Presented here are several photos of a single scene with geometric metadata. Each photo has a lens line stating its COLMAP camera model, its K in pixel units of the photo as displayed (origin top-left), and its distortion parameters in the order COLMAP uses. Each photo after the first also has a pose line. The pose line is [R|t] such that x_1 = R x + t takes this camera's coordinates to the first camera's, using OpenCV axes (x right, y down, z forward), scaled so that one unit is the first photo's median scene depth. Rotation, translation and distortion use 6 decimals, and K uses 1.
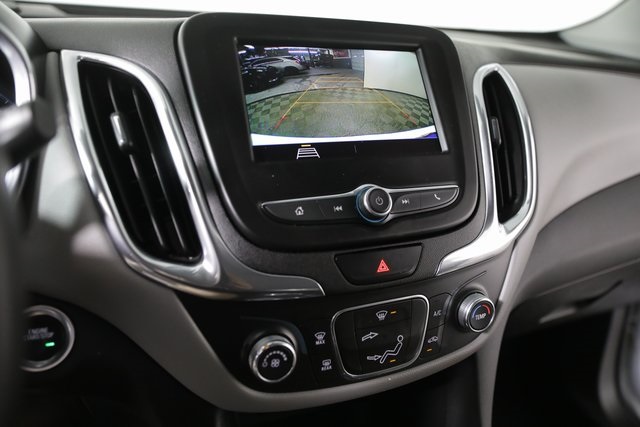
lens RADIAL K [[472.6, 0, 321.9], [0, 472.6, 213.6], [0, 0, 1]] dist [-0.066788, 0.007034]
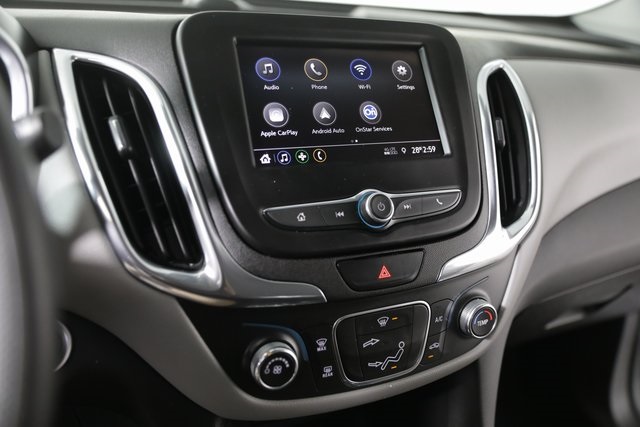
lens RADIAL K [[520.3, 0, 319.7], [0, 520.3, 214.0], [0, 0, 1]] dist [-0.030780, -0.016167]
pose [[0.999802, 0.002633, 0.019743, -0.029179], [-0.002896, 0.999907, 0.013292, -0.025562], [-0.019706, -0.013347, 0.999717, -0.091525]]
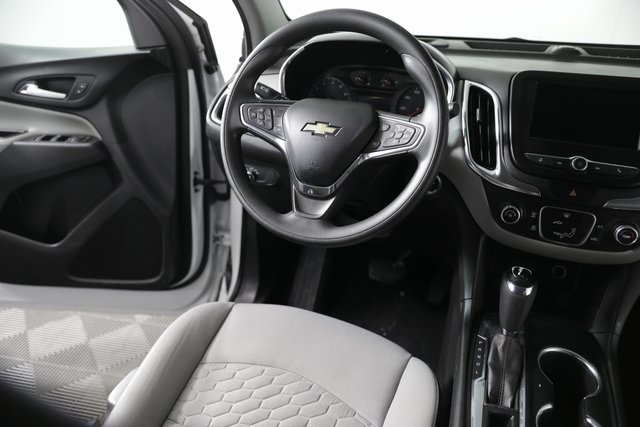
lens RADIAL K [[449.8, 0, 317.9], [0, 449.8, 218.0], [0, 0, 1]] dist [-0.080424, 0.018150]
pose [[0.717075, 0.279129, -0.638663, 0.622127], [-0.239469, 0.959192, 0.150348, 0.201816], [0.654567, 0.045130, 0.754655, -1.341227]]
